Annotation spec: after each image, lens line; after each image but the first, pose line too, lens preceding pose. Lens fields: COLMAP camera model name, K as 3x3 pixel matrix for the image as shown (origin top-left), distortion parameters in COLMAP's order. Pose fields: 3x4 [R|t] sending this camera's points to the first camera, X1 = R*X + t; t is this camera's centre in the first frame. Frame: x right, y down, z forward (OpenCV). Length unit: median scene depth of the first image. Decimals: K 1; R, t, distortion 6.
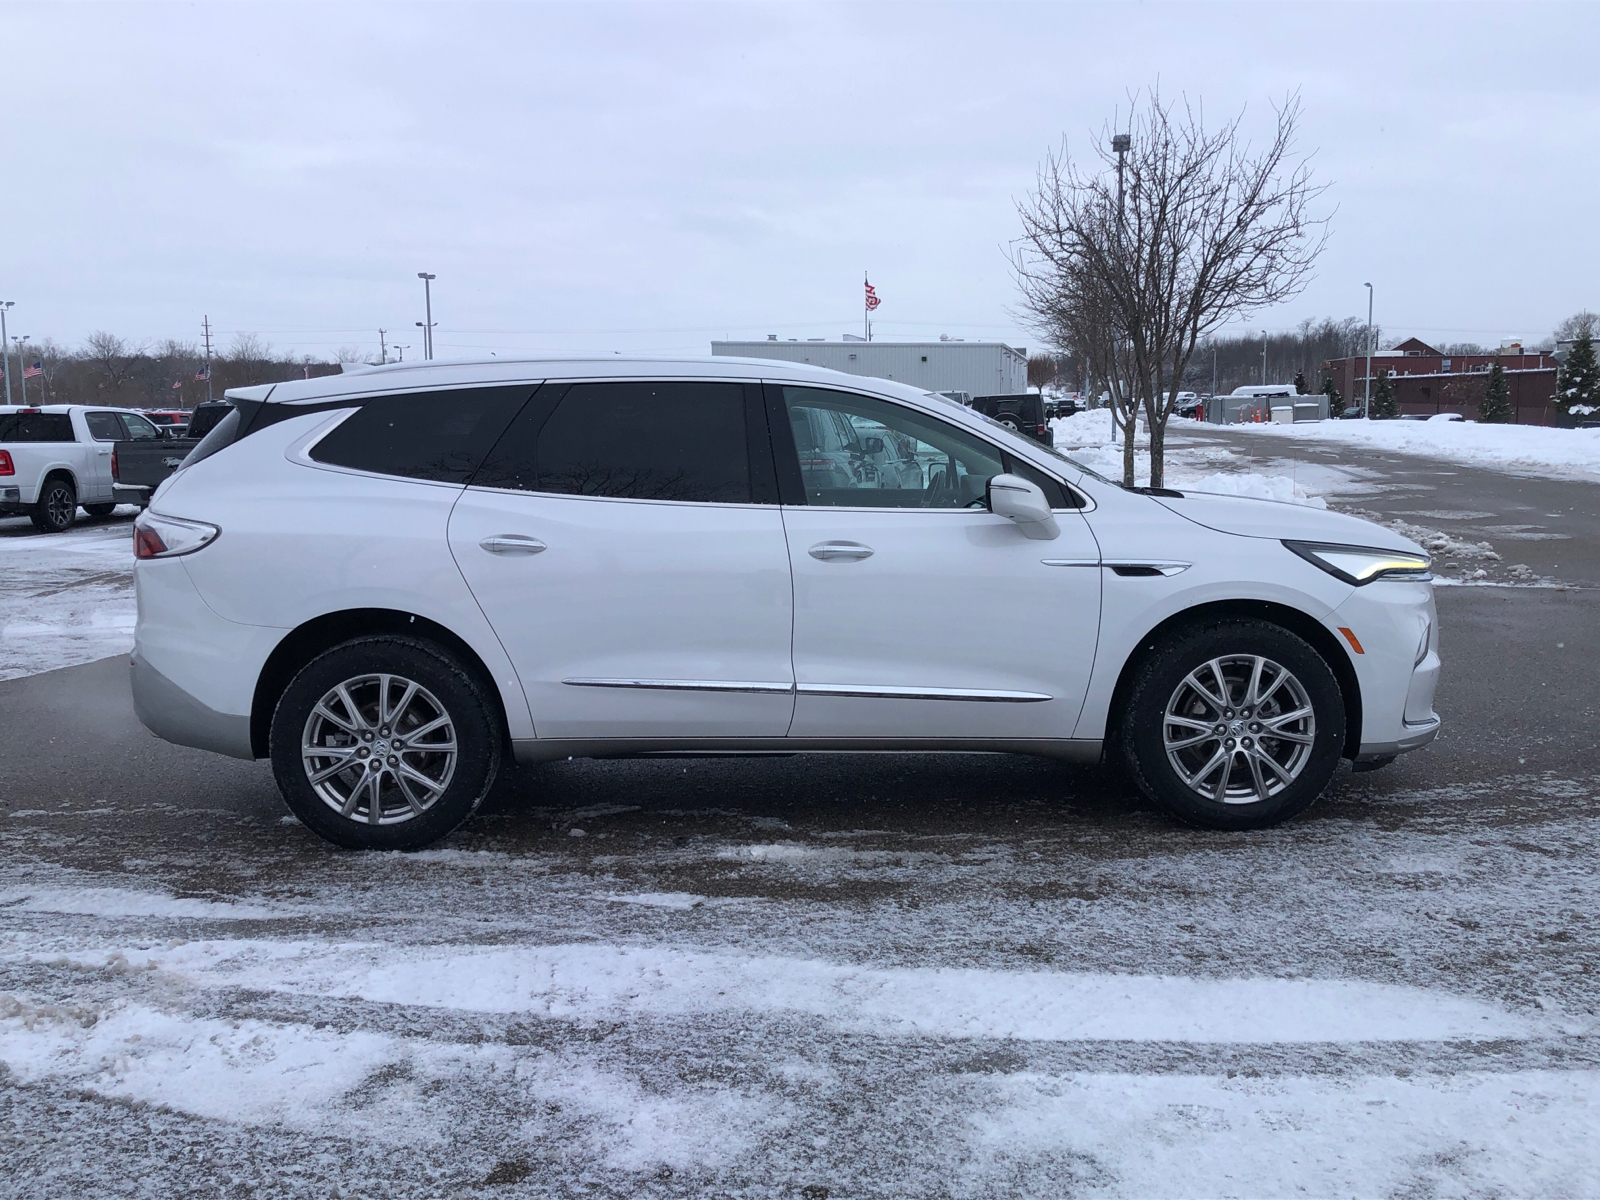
lens RADIAL K [[1501.4, 0, 798.3], [0, 1501.4, 627.6], [0, 0, 1]] dist [0.023171, 0.000000]
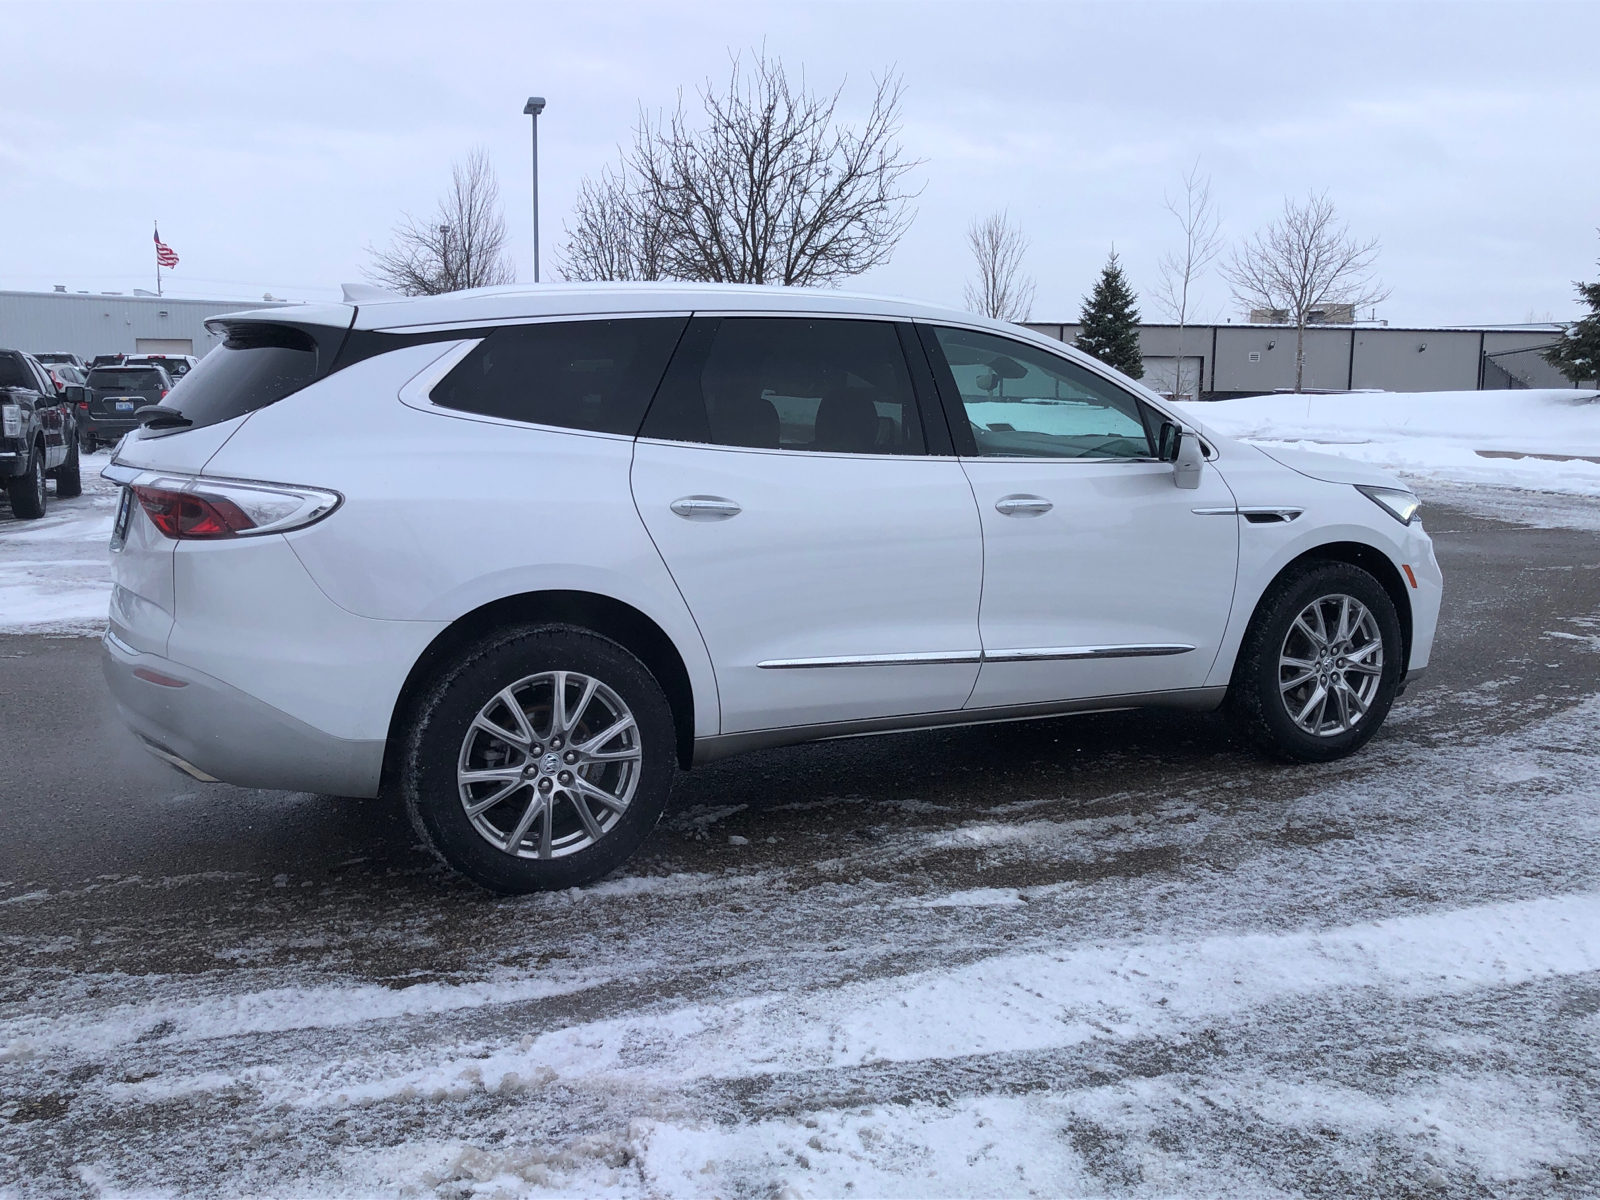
lens RADIAL K [[1501.4, 0, 804.3], [0, 1501.4, 604.7], [0, 0, 1]] dist [0.023171, 0.000000]
pose [[0.891956, -0.053024, 0.449002, -0.513951], [0.050908, 0.998562, 0.016792, -0.011518], [-0.449247, 0.007880, 0.893373, 0.221302]]
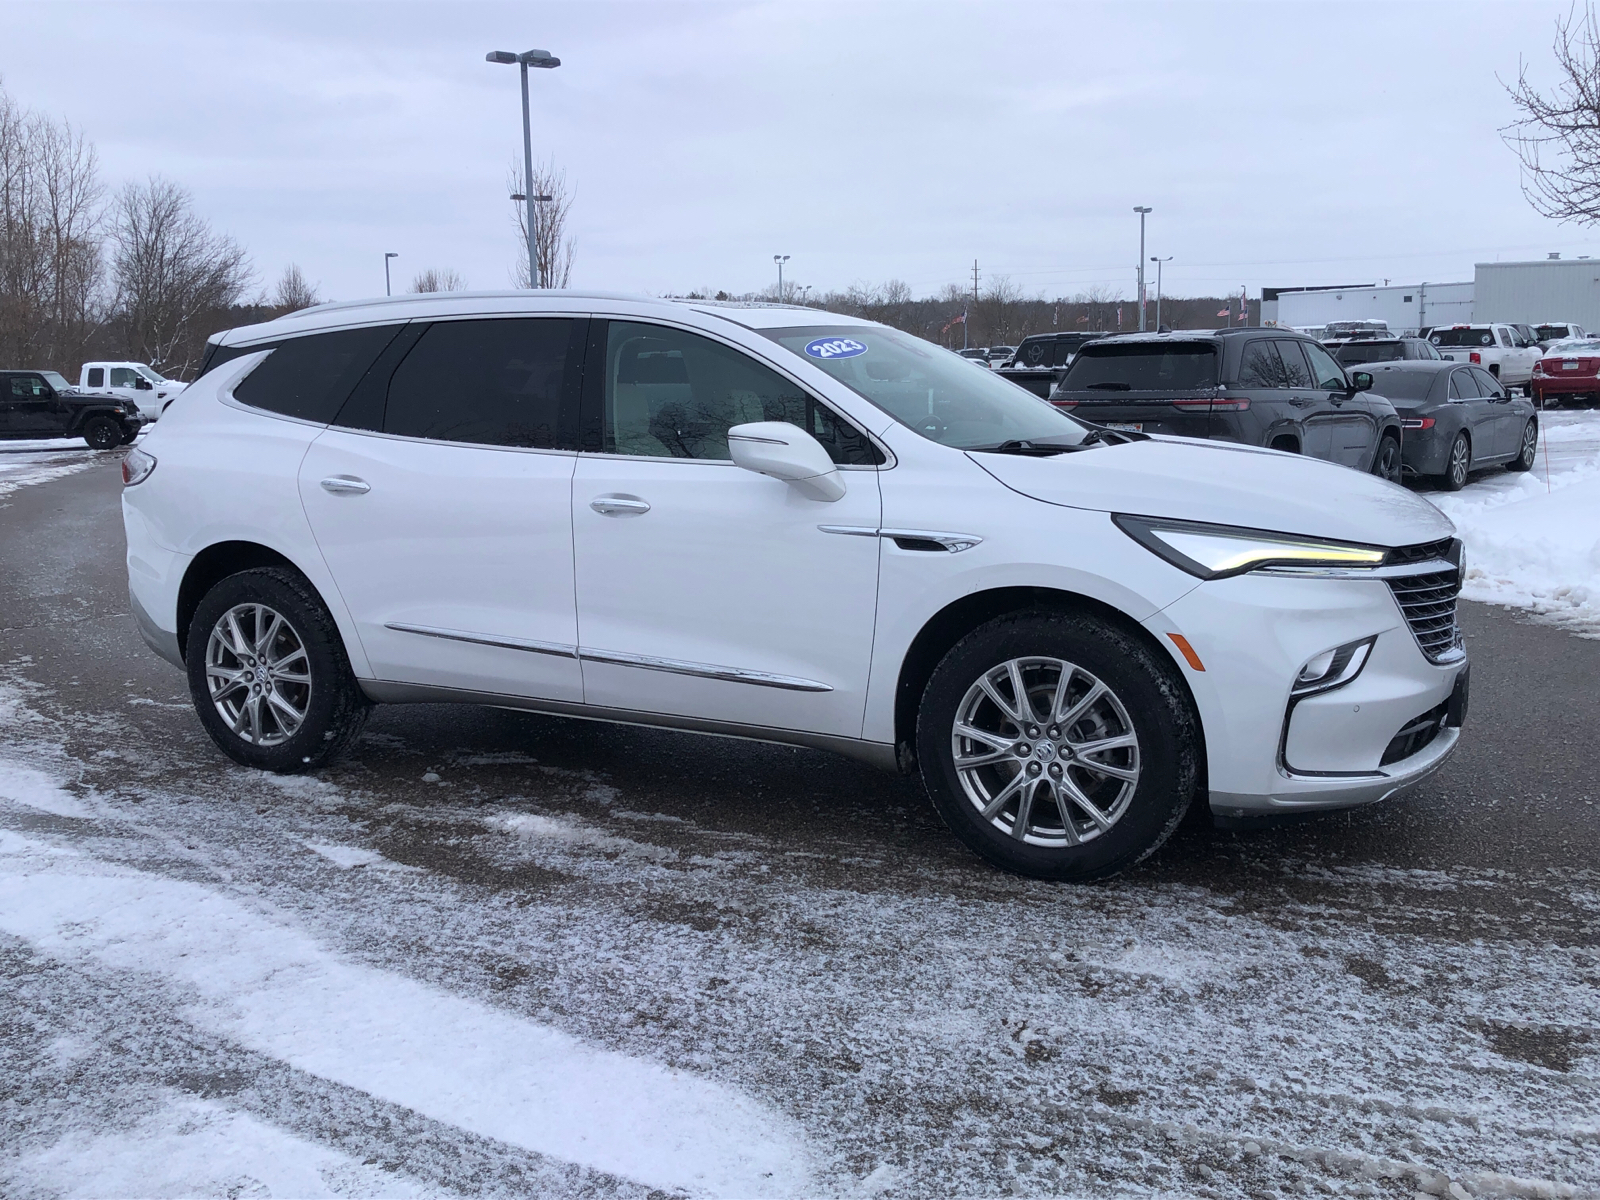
lens RADIAL K [[1501.4, 0, 778.1], [0, 1501.4, 616.5], [0, 0, 1]] dist [0.023171, 0.000000]
pose [[0.874690, 0.075269, -0.478803, 0.543693], [-0.058985, 0.997056, 0.048984, -0.033236], [0.481081, -0.014604, 0.876554, 0.249868]]
